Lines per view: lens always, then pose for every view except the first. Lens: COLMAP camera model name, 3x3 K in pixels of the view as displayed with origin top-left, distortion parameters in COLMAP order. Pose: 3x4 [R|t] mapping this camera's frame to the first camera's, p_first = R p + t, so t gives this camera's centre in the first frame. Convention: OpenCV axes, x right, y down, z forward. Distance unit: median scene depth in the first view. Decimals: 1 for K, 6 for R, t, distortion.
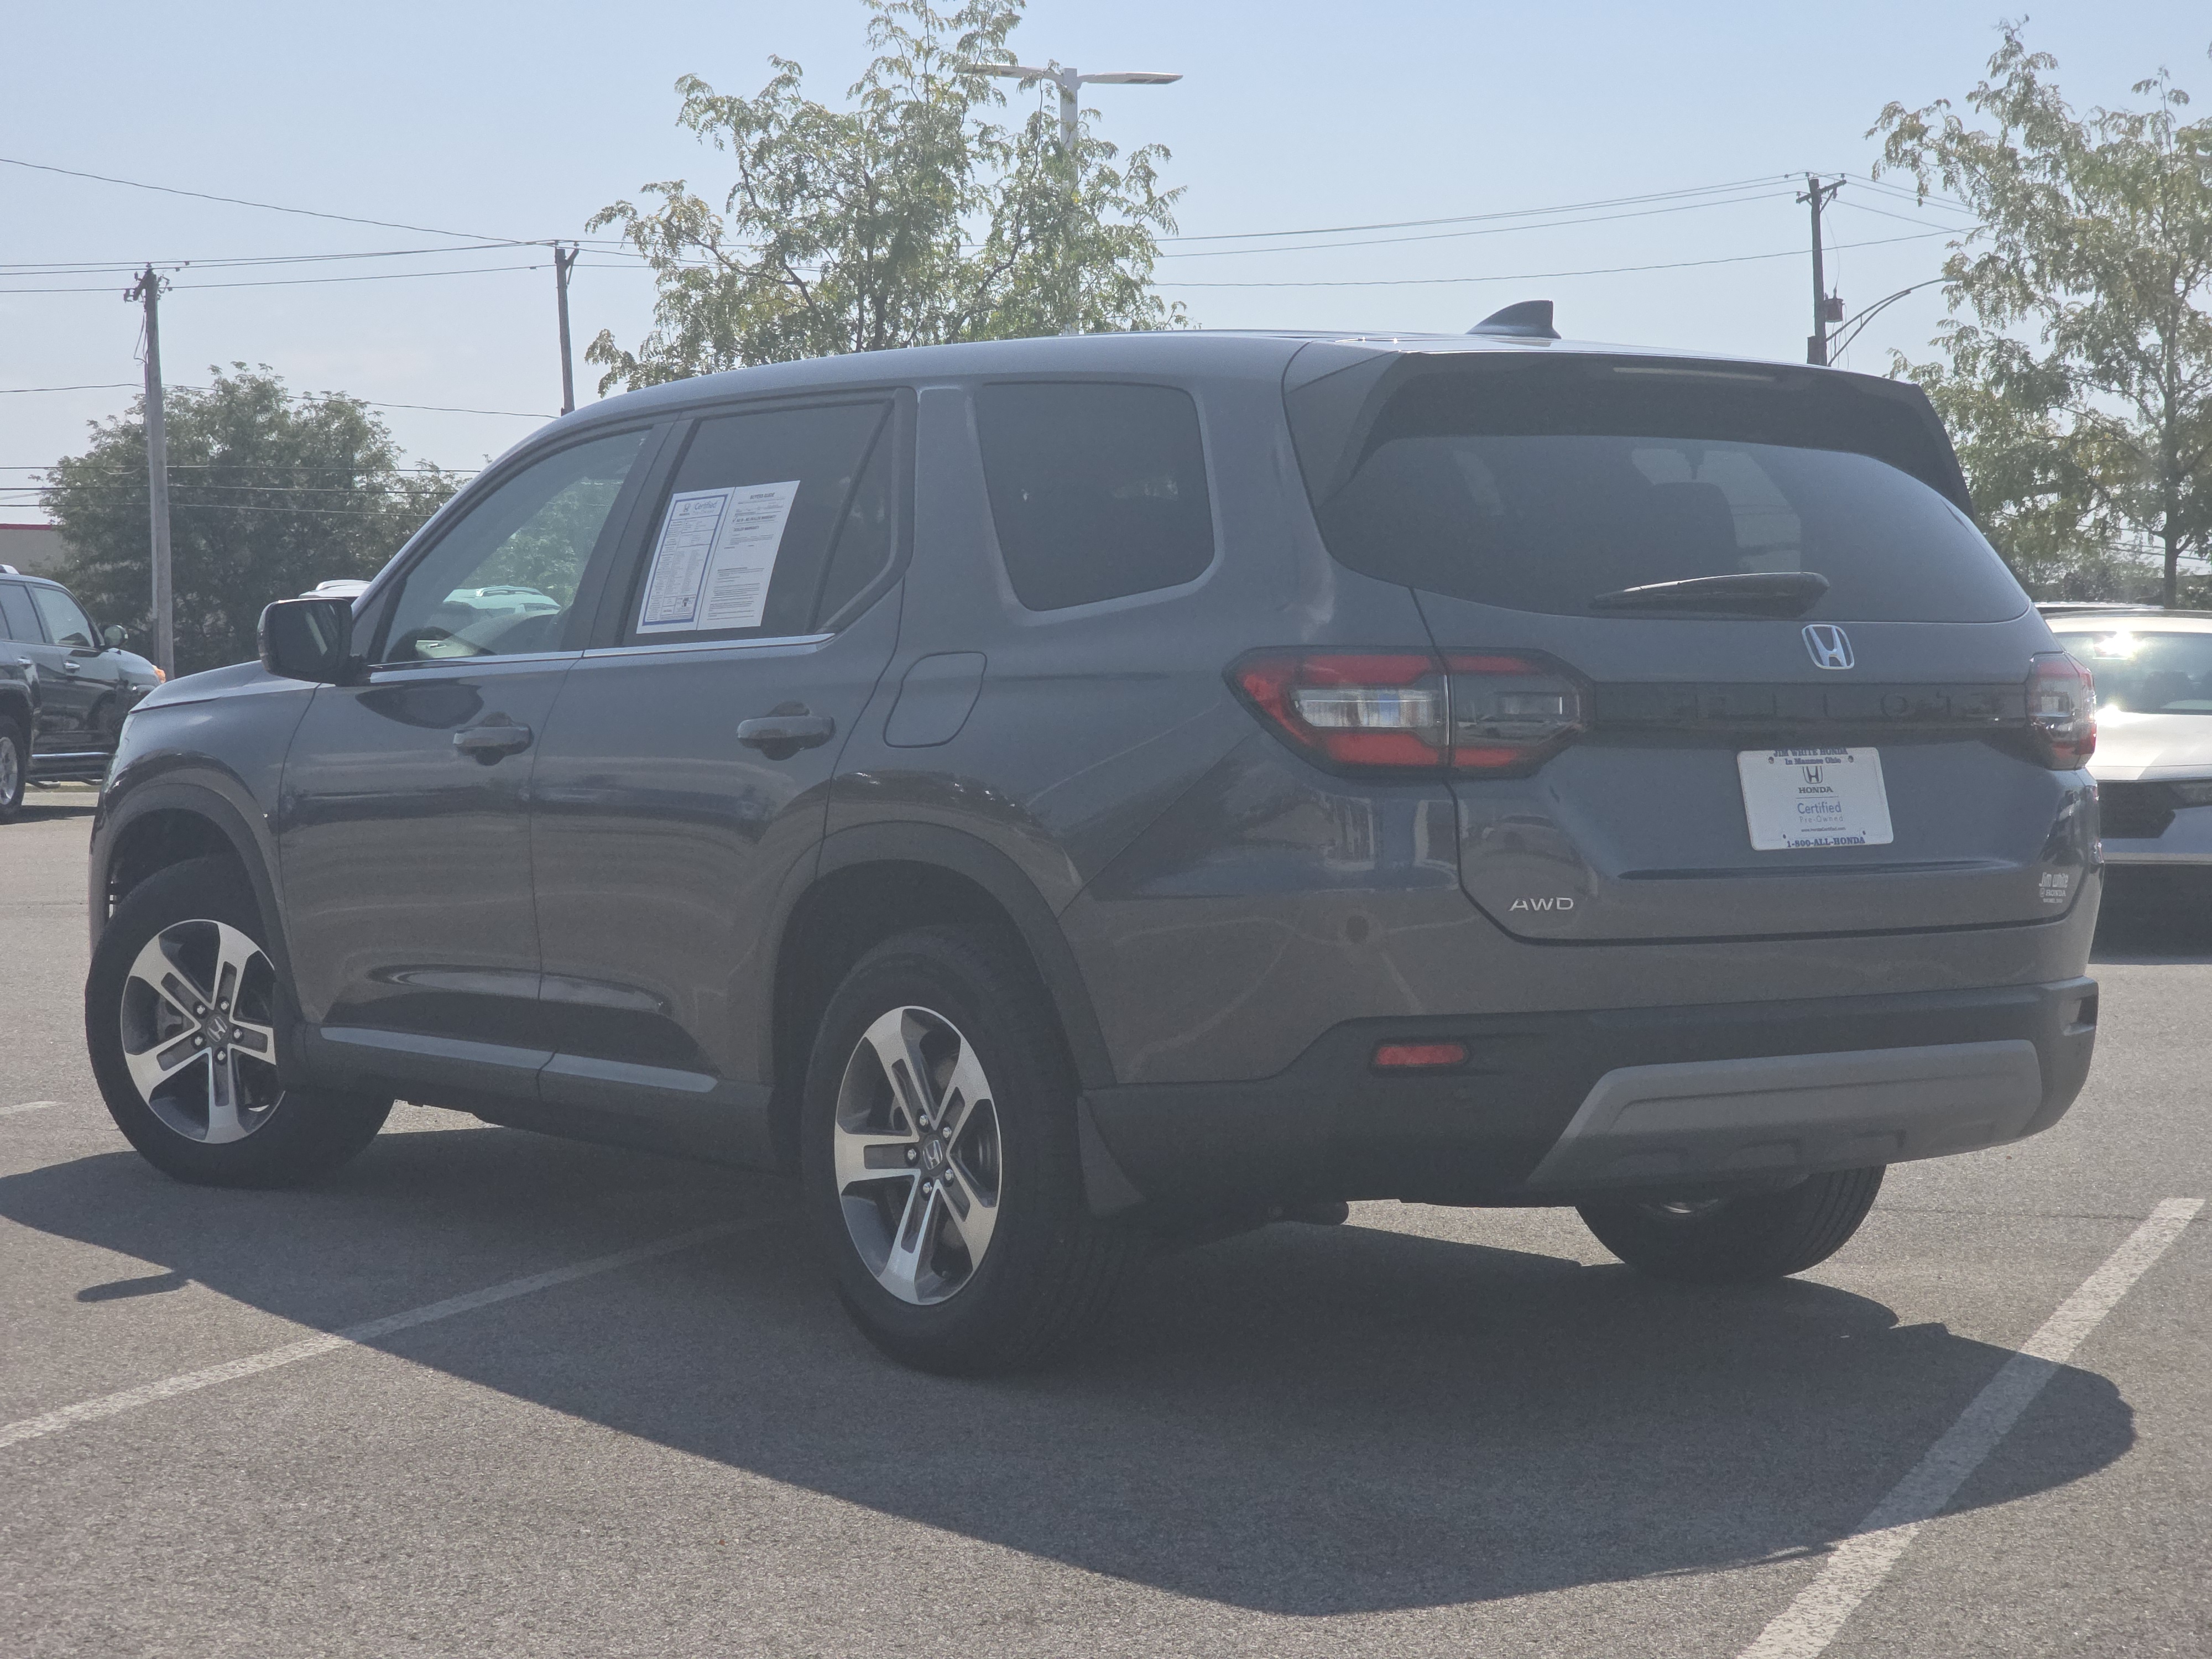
lens RADIAL K [[4191.9, 0, 1106.0], [0, 4191.9, 829.5], [0, 0, 1]] dist [-0.255004, 2.137796]
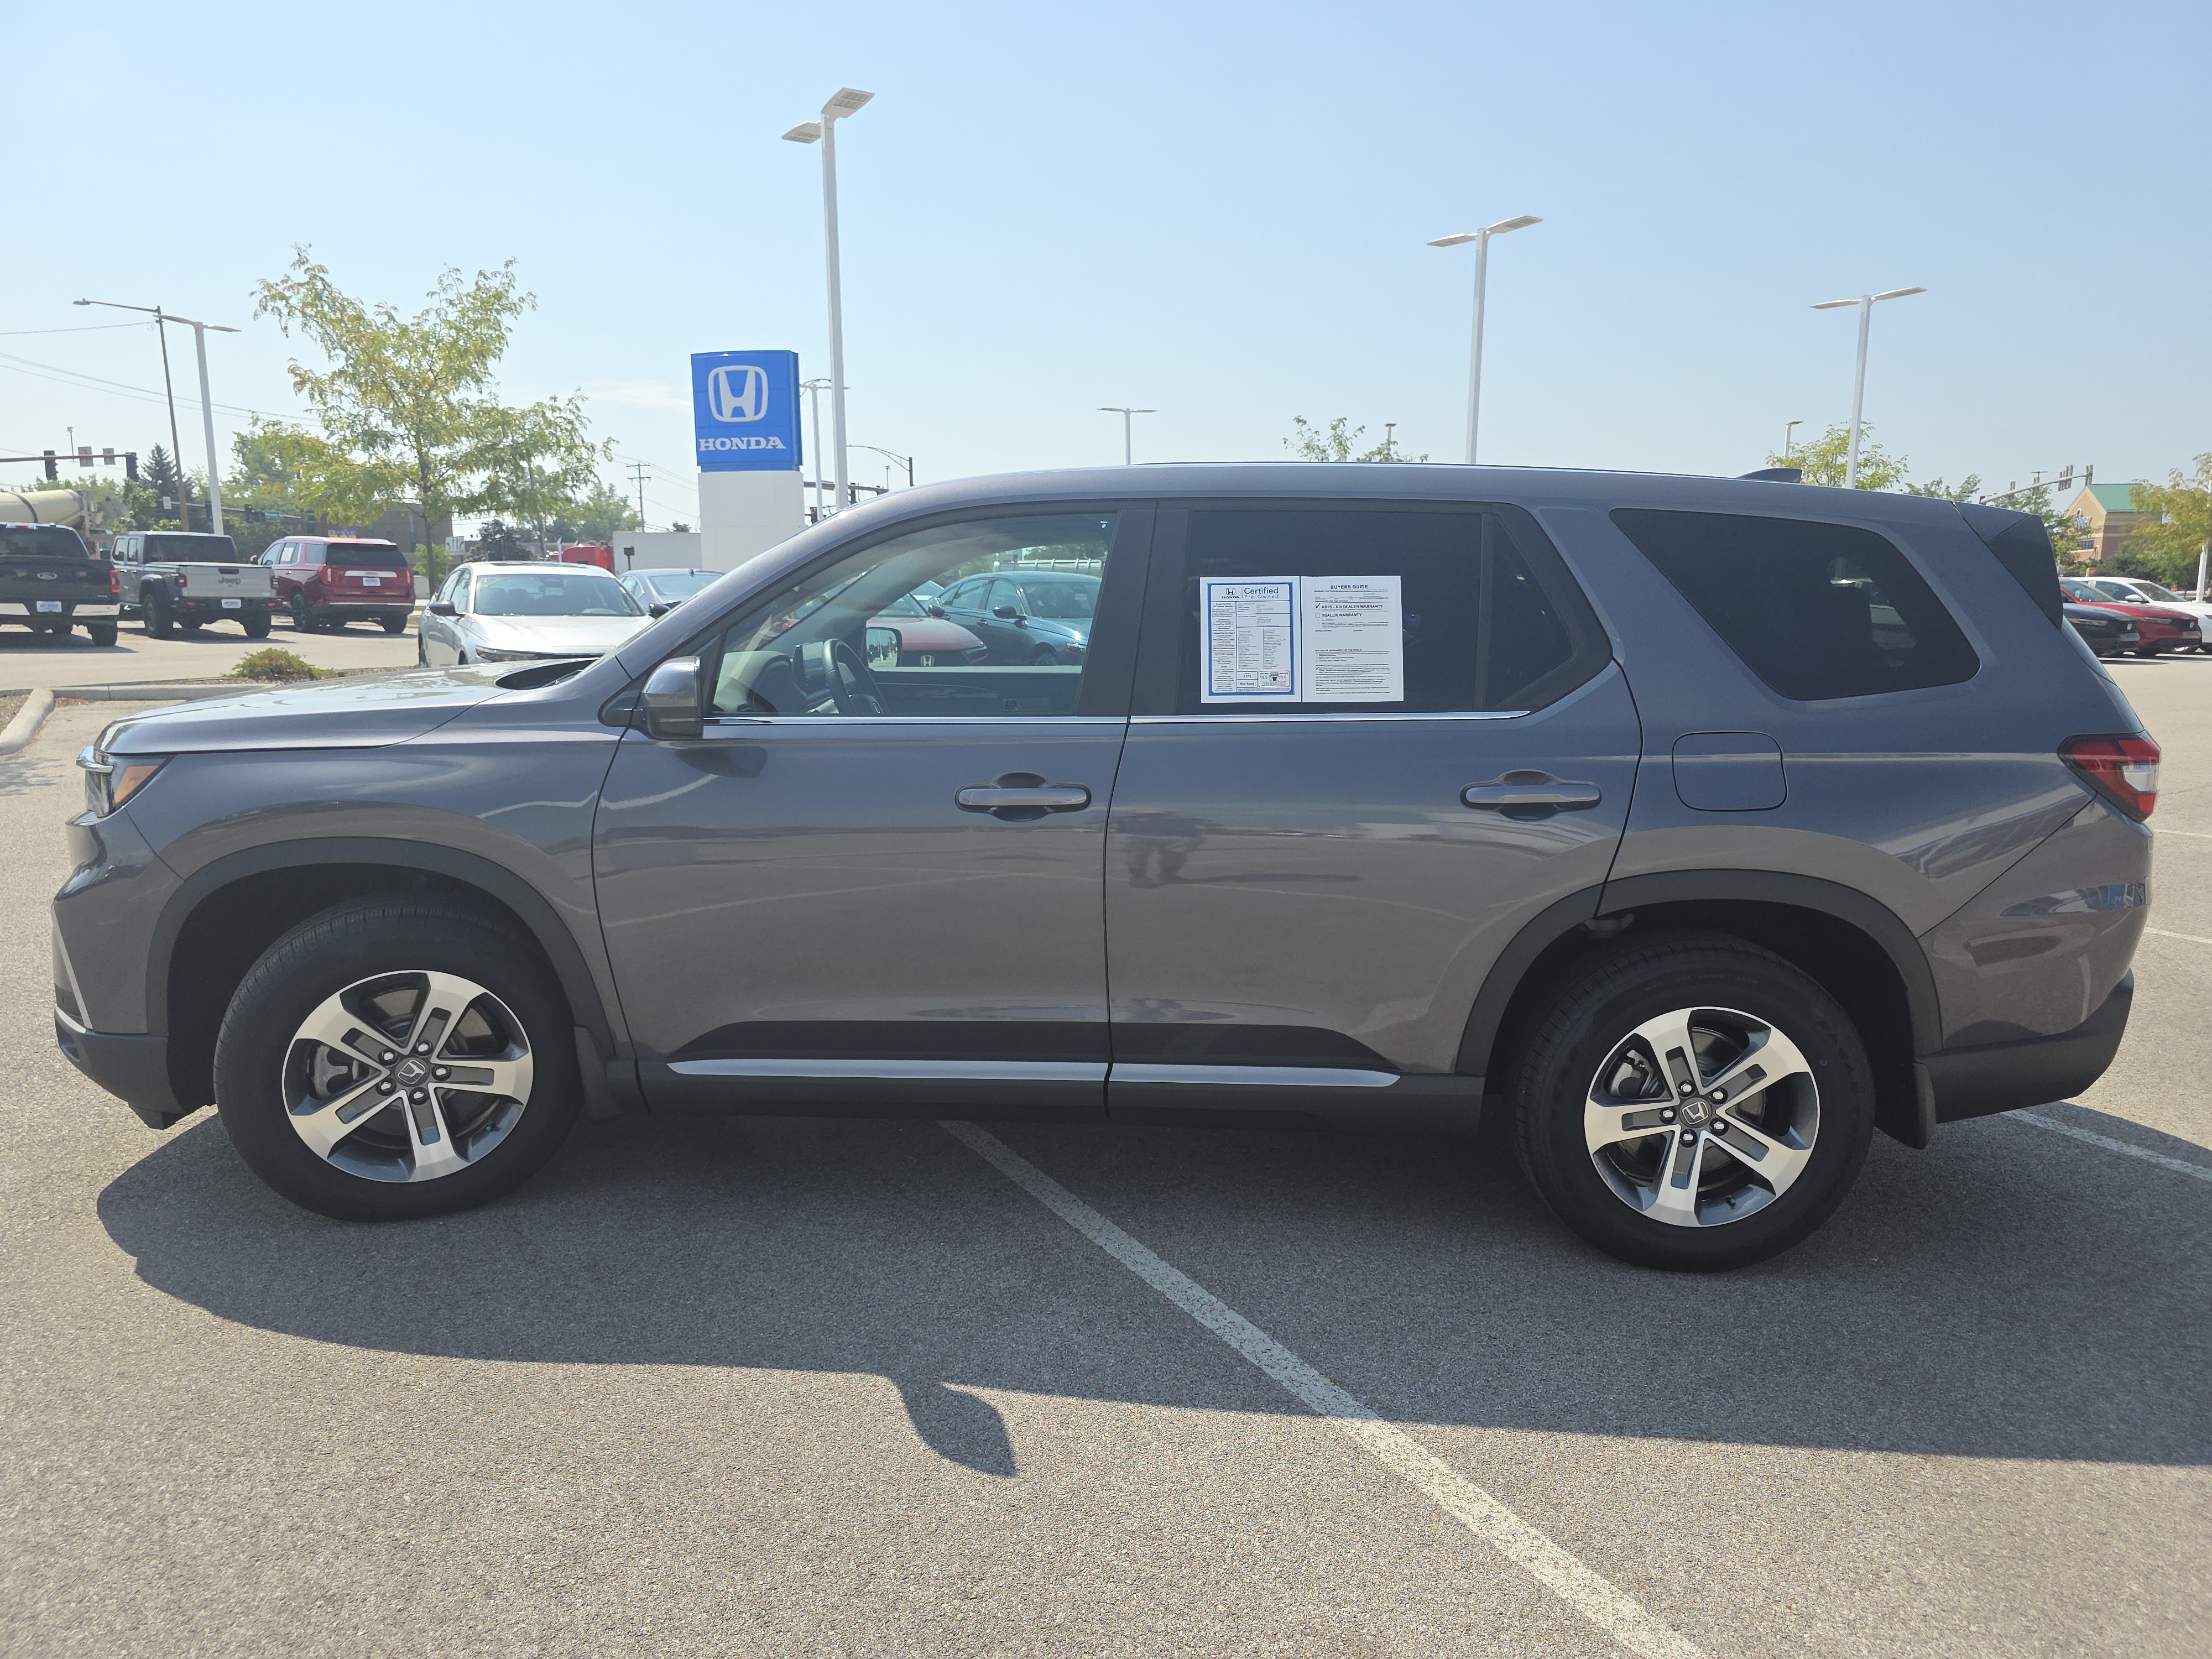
lens RADIAL K [[1522.9, 0, 1102.1], [0, 1522.9, 850.6], [0, 0, 1]] dist [0.066172, -0.077791]
pose [[0.630008, -0.134586, 0.764838, -0.463372], [0.016315, 0.986945, 0.160230, -0.075236], [-0.776417, -0.088467, 0.623979, 0.761992]]
